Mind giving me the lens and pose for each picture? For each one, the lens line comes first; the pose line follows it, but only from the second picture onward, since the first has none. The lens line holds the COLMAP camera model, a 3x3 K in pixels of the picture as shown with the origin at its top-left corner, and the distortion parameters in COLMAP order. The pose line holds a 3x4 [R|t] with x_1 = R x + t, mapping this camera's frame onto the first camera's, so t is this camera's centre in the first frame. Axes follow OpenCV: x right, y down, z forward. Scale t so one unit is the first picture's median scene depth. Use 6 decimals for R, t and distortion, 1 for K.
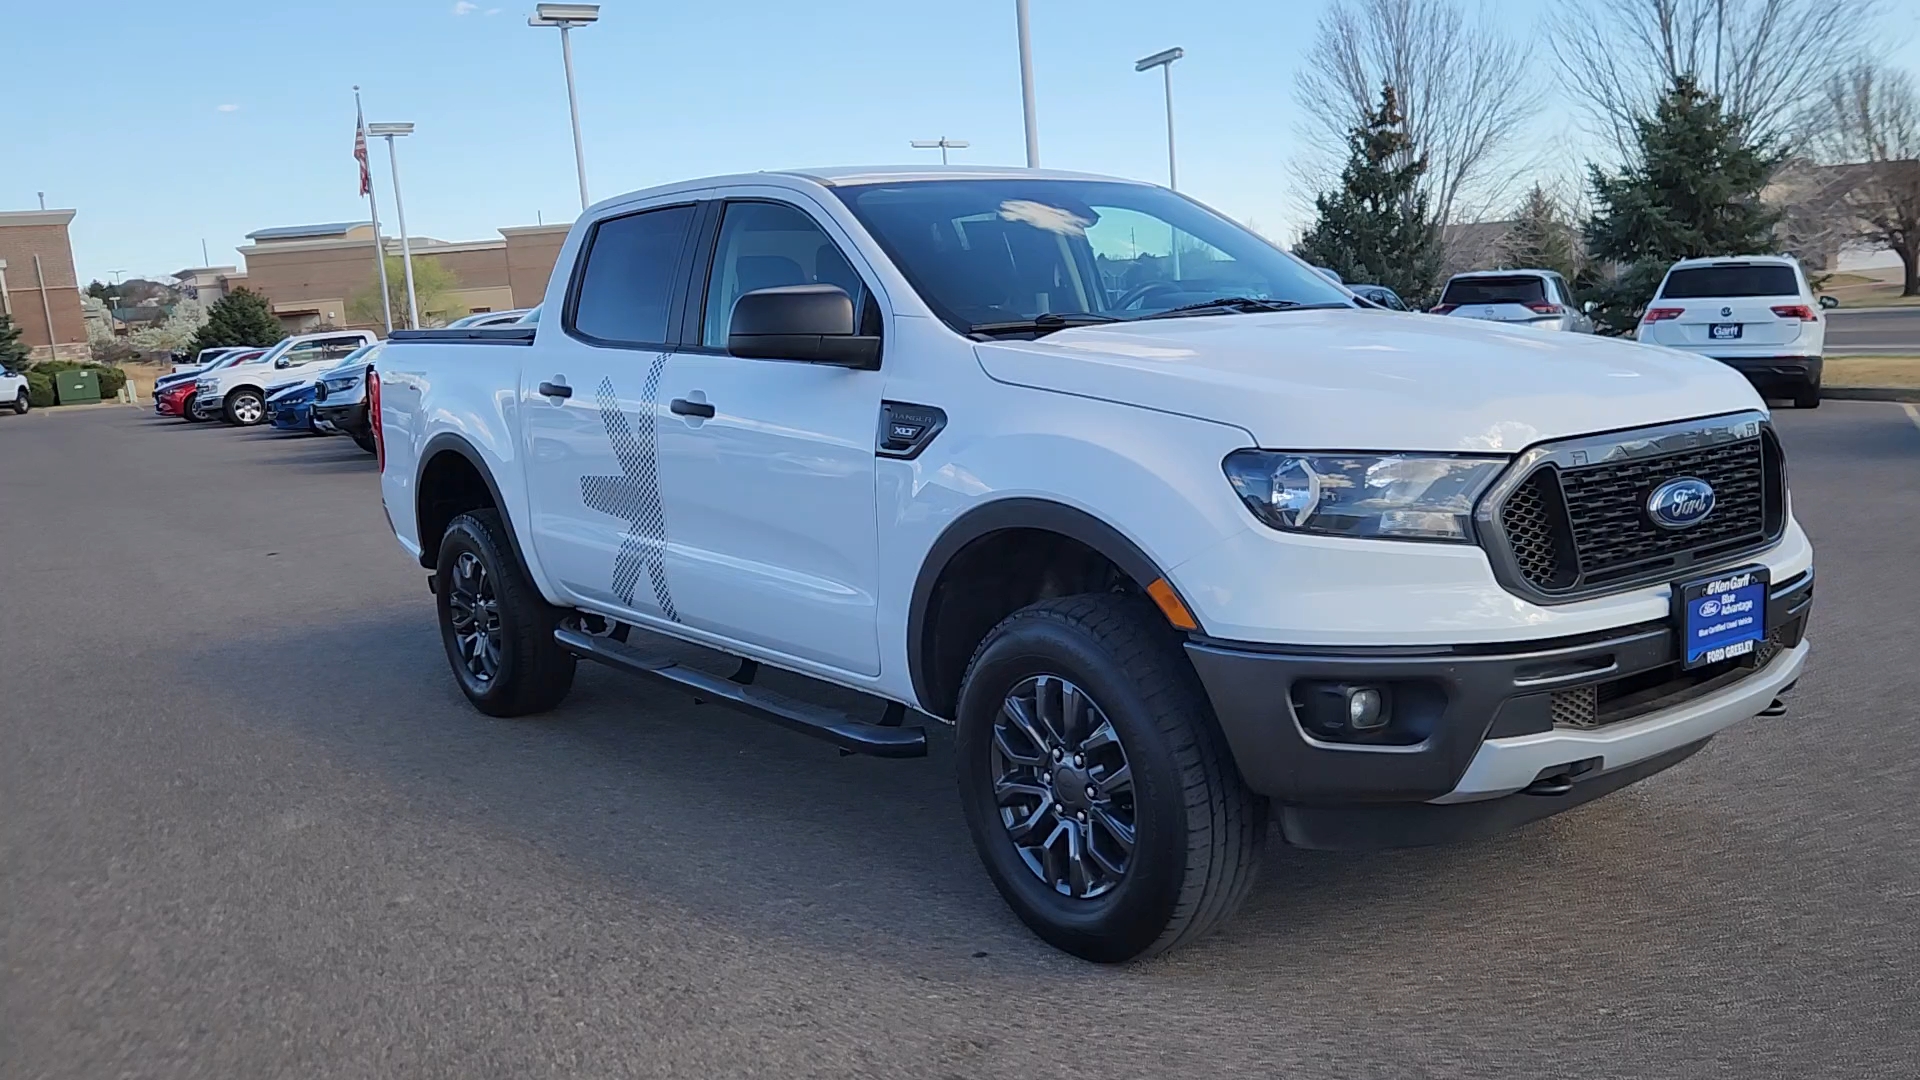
lens RADIAL K [[1645.6, 0, 960.0], [0, 1645.6, 540.0], [0, 0, 1]] dist [0.031027, -0.002841]
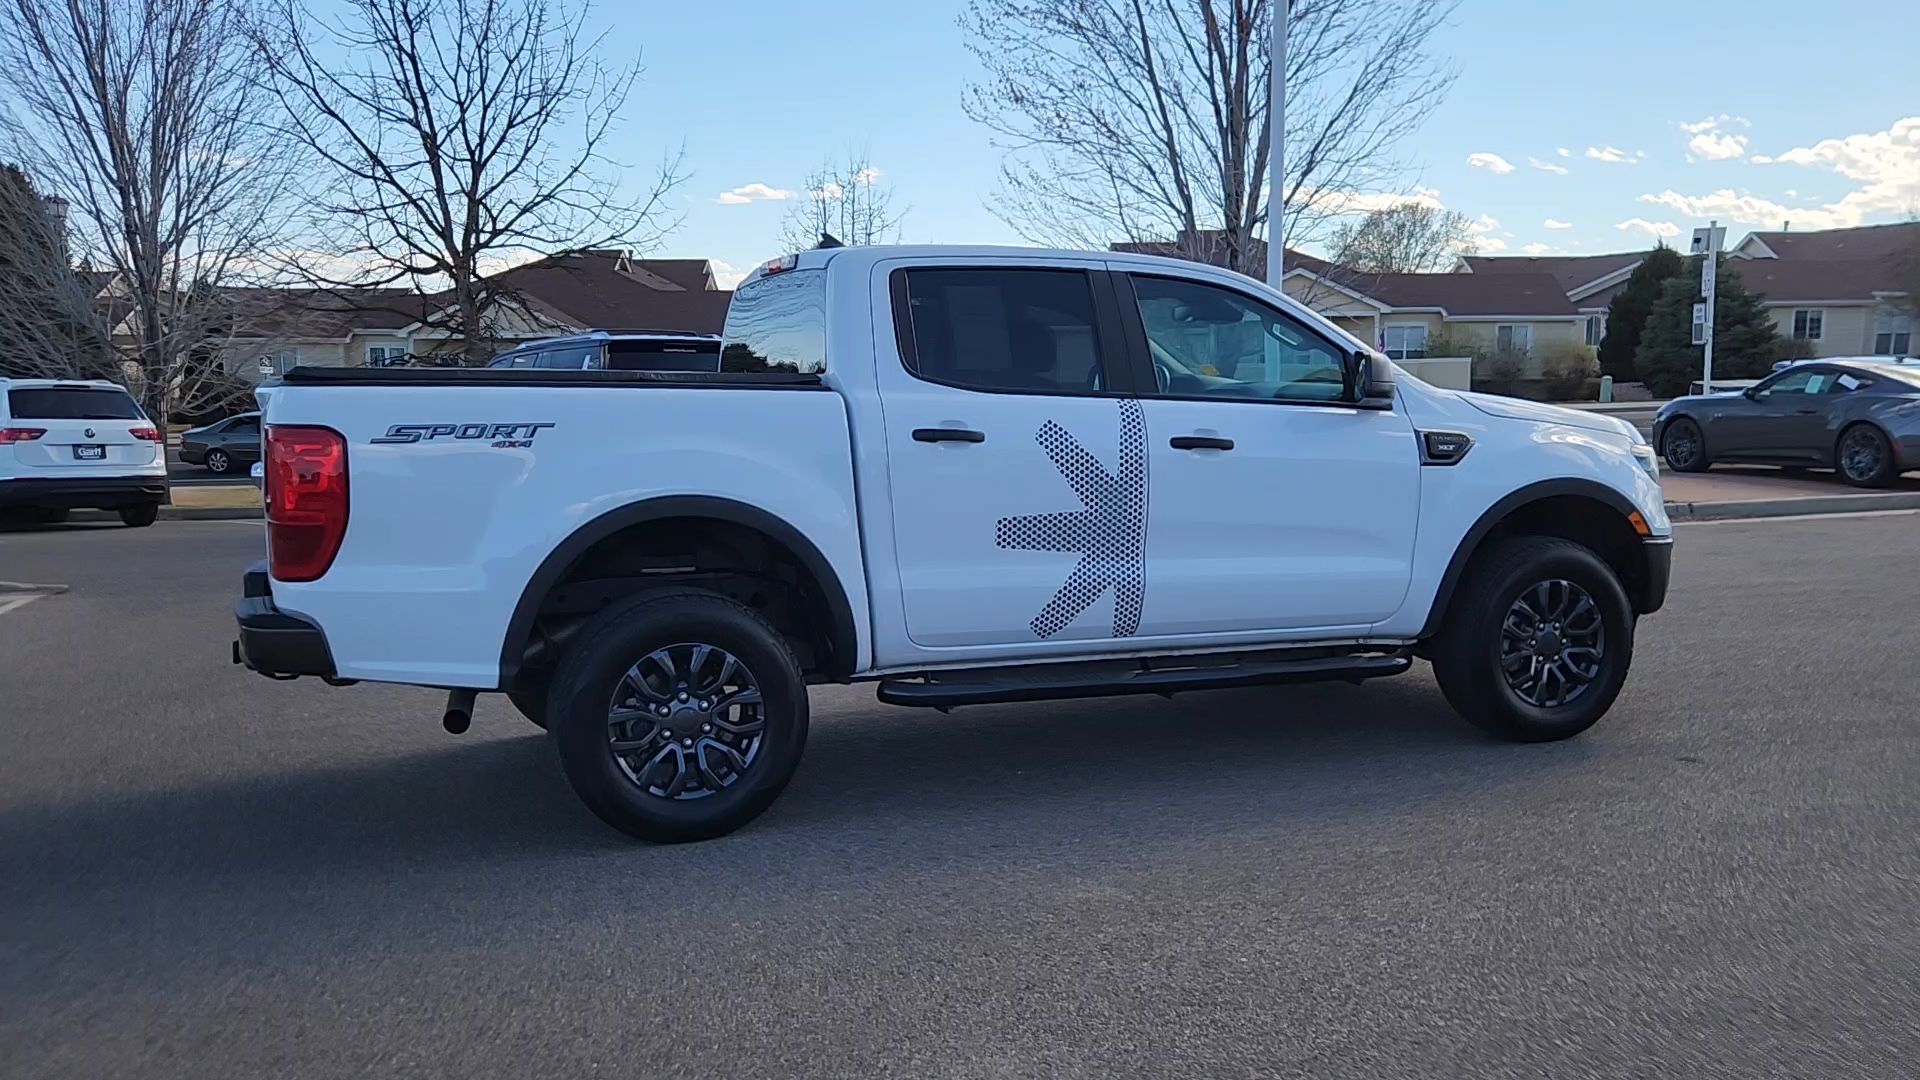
lens RADIAL K [[1622.7, 0, 960.0], [0, 1622.7, 540.0], [0, 0, 1]] dist [0.023803, -0.003338]
pose [[0.272148, -0.041605, 0.961355, -1.519264], [0.128739, 0.991657, 0.006472, -0.044855], [-0.953605, 0.122003, 0.275234, 0.950841]]
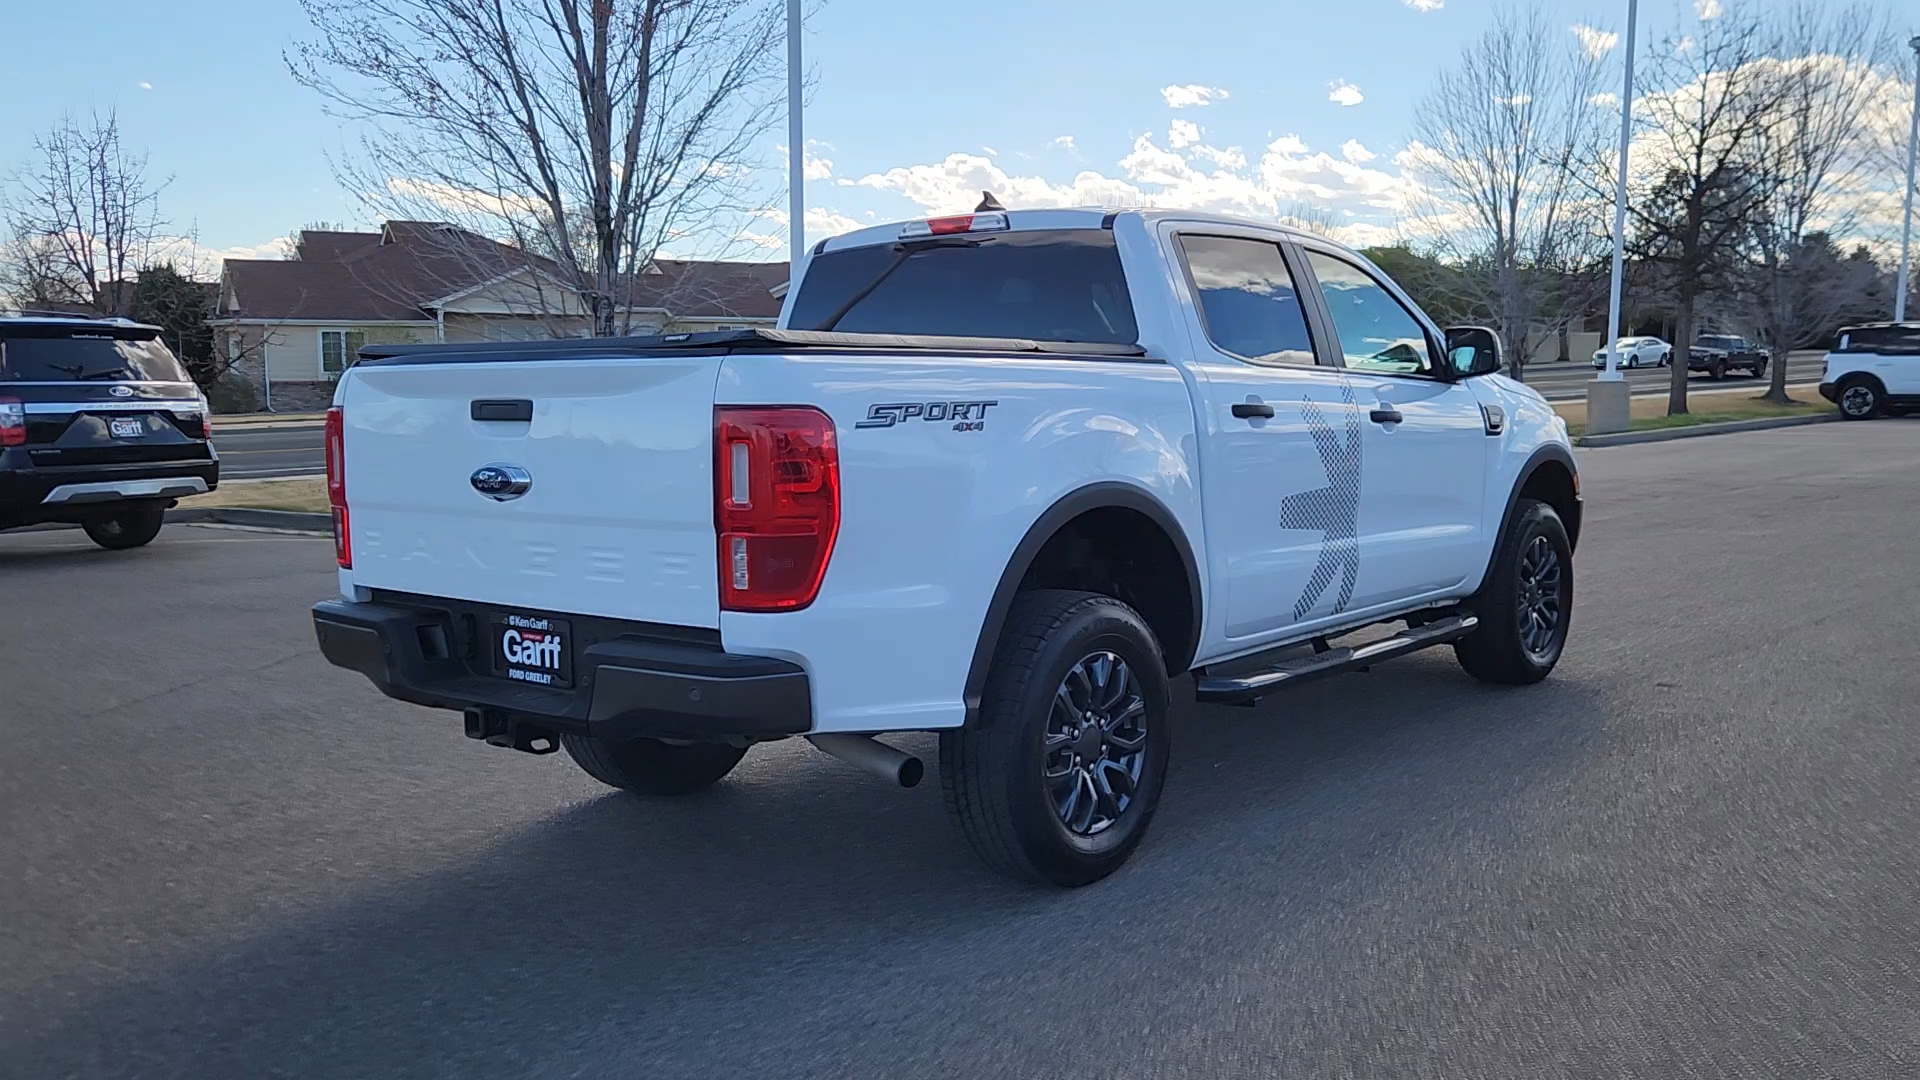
lens RADIAL K [[1621.3, 0, 957.6], [0, 1621.3, 539.3], [0, 0, 1]] dist [0.027234, -0.005195]
pose [[-0.230588, -0.042079, 0.972141, -1.414176], [0.163225, 0.983235, 0.081275, -0.156958], [-0.959264, 0.177419, -0.219854, 1.773266]]
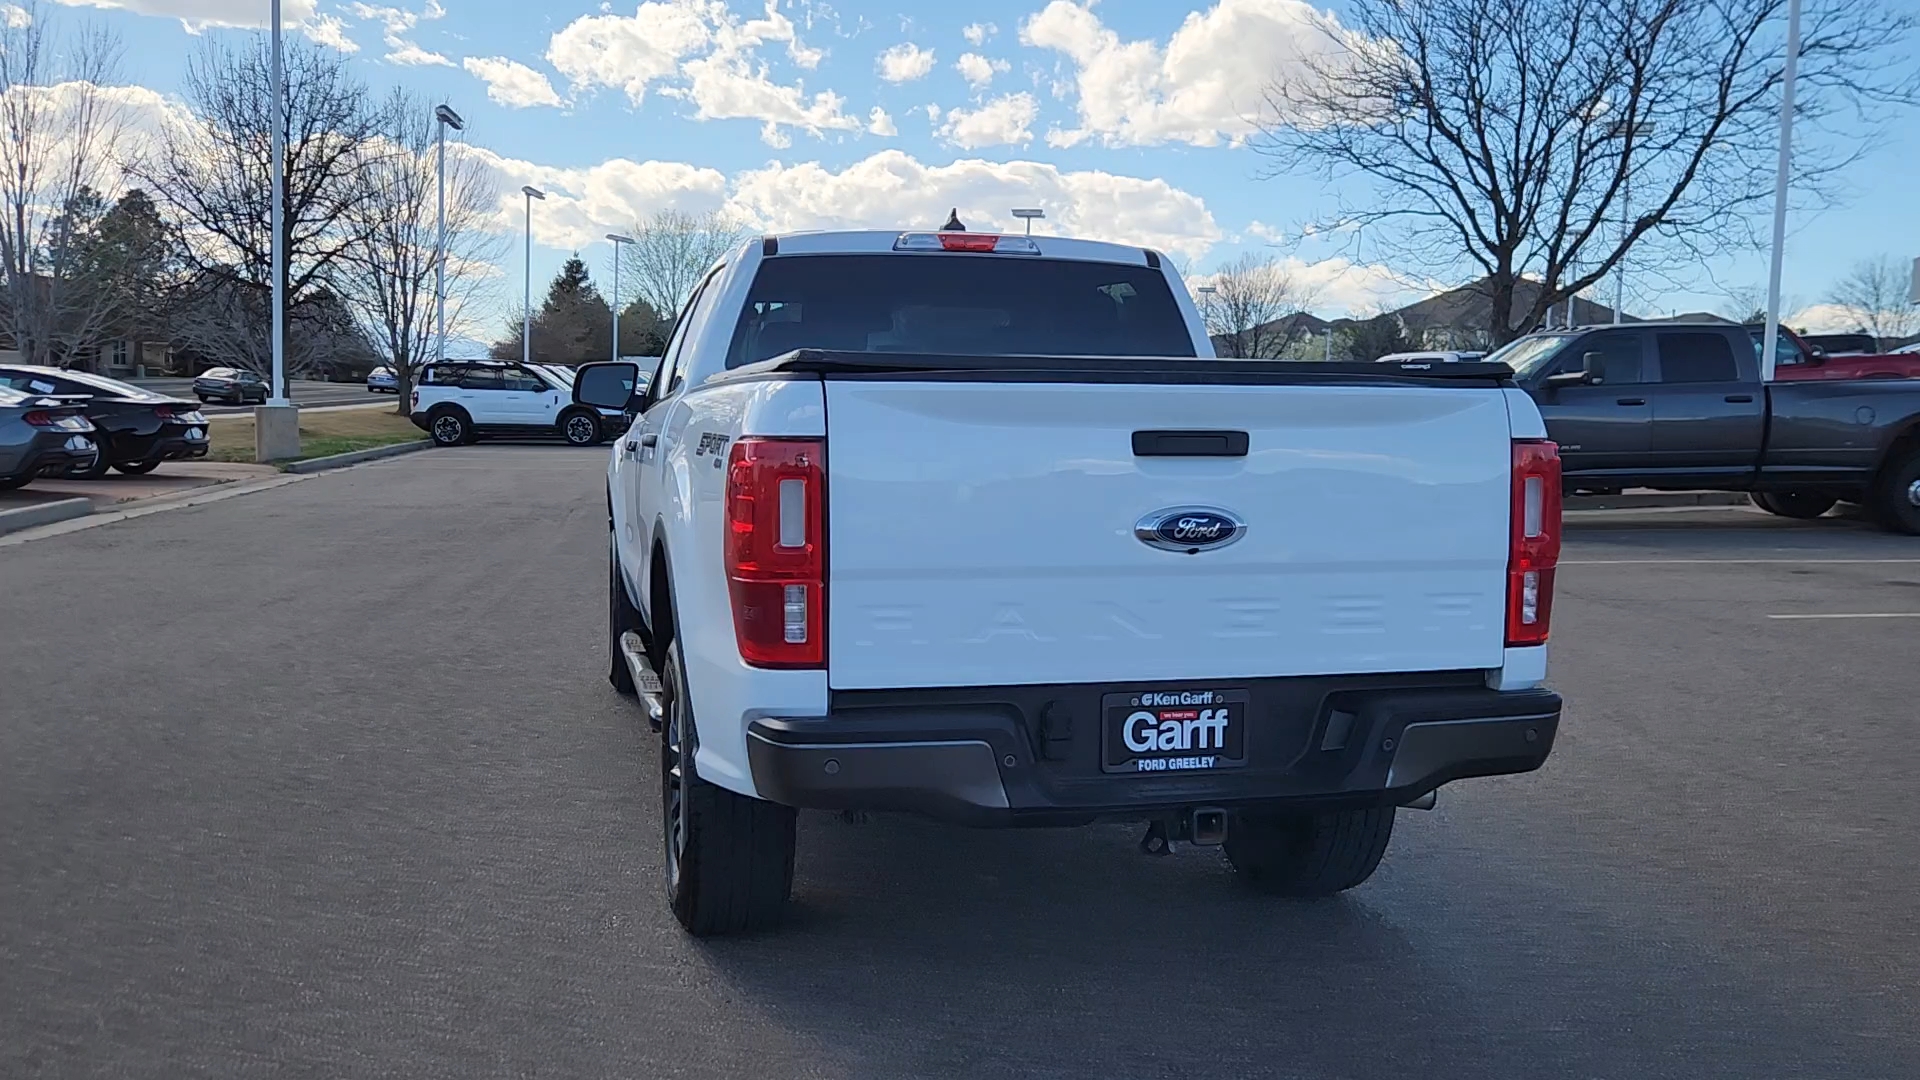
lens RADIAL K [[1618.3, 0, 948.6], [0, 1618.3, 540.5], [0, 0, 1]] dist [0.028020, -0.010105]
pose [[-0.915040, 0.005472, 0.403325, -0.644491], [0.091077, 0.976888, 0.193377, -0.310976], [-0.392945, 0.213681, -0.894390, 2.549551]]
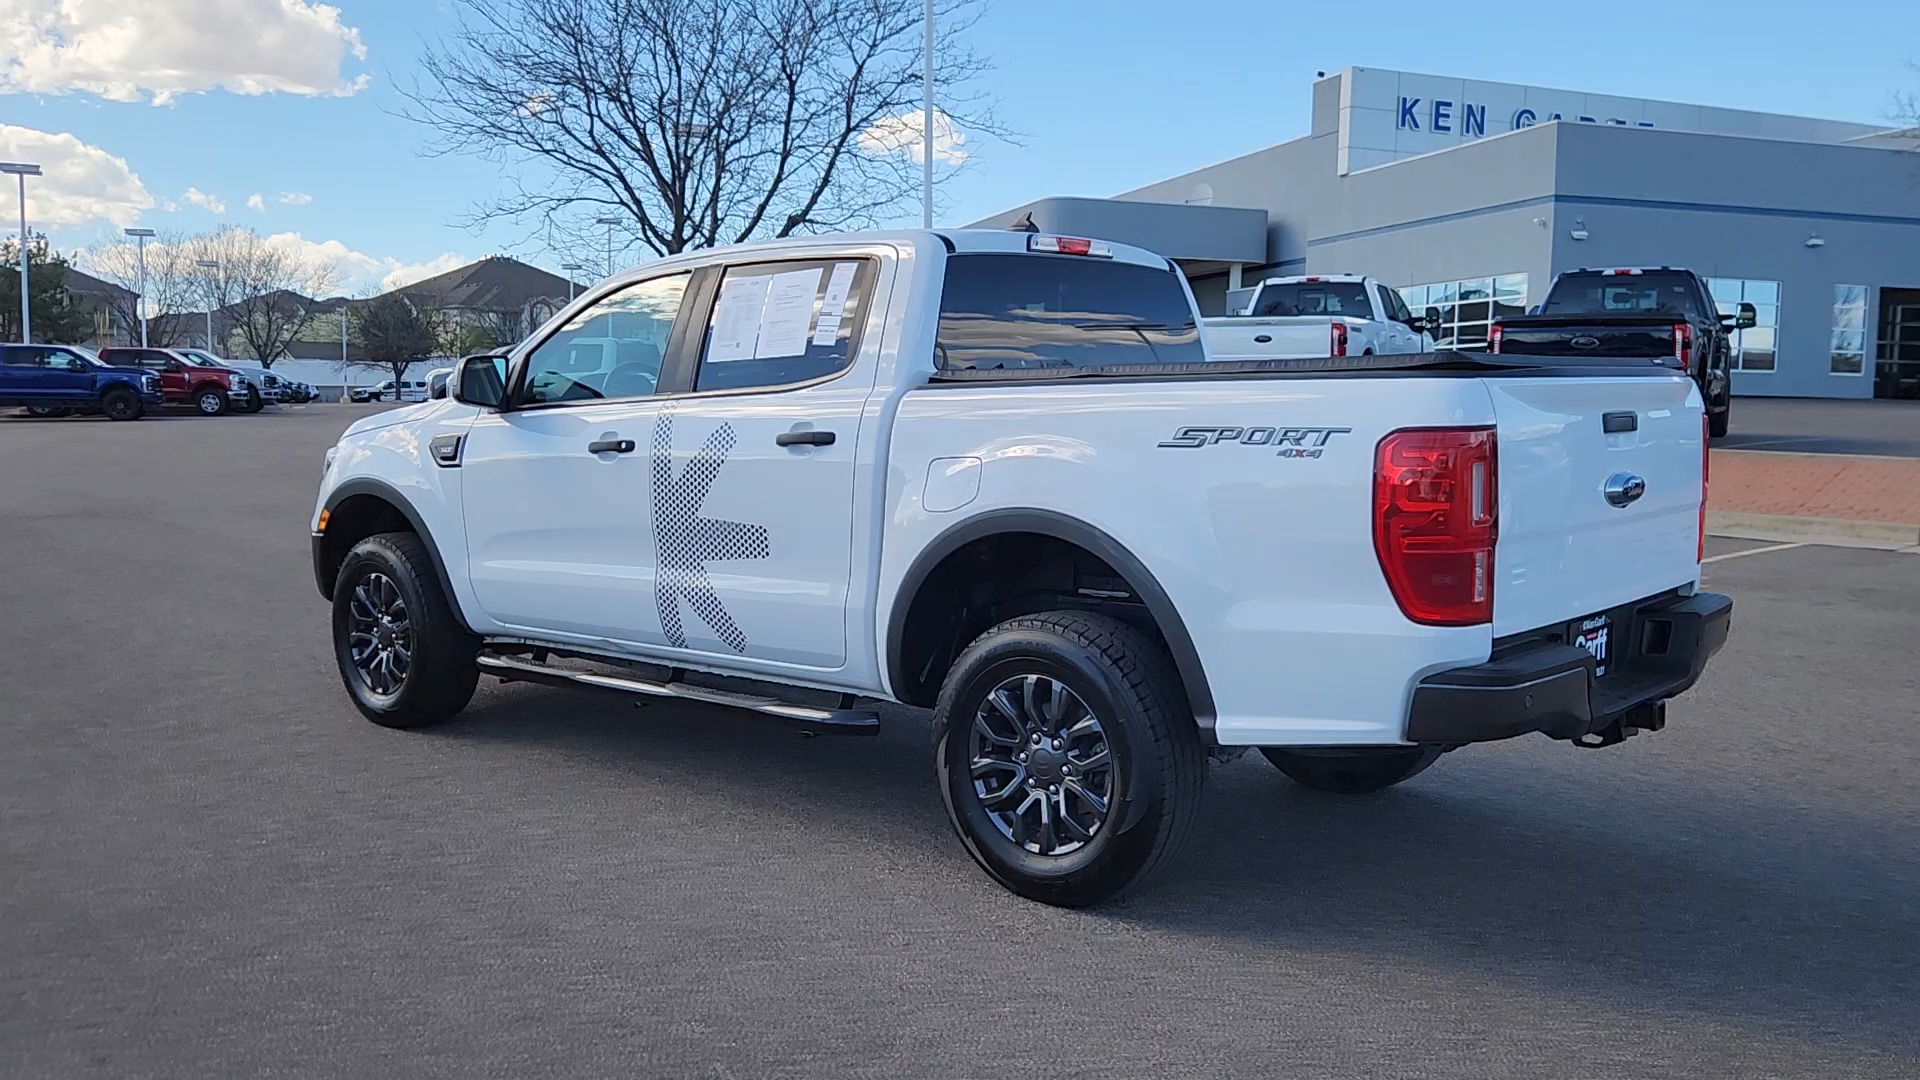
lens RADIAL K [[1617.0, 0, 943.8], [0, 1617.0, 538.3], [0, 0, 1]] dist [0.030771, -0.004655]
pose [[-0.980384, 0.070503, -0.184055, 0.153297], [0.024882, 0.970634, 0.239270, -0.376125], [0.195520, 0.229997, -0.953348, 2.688977]]
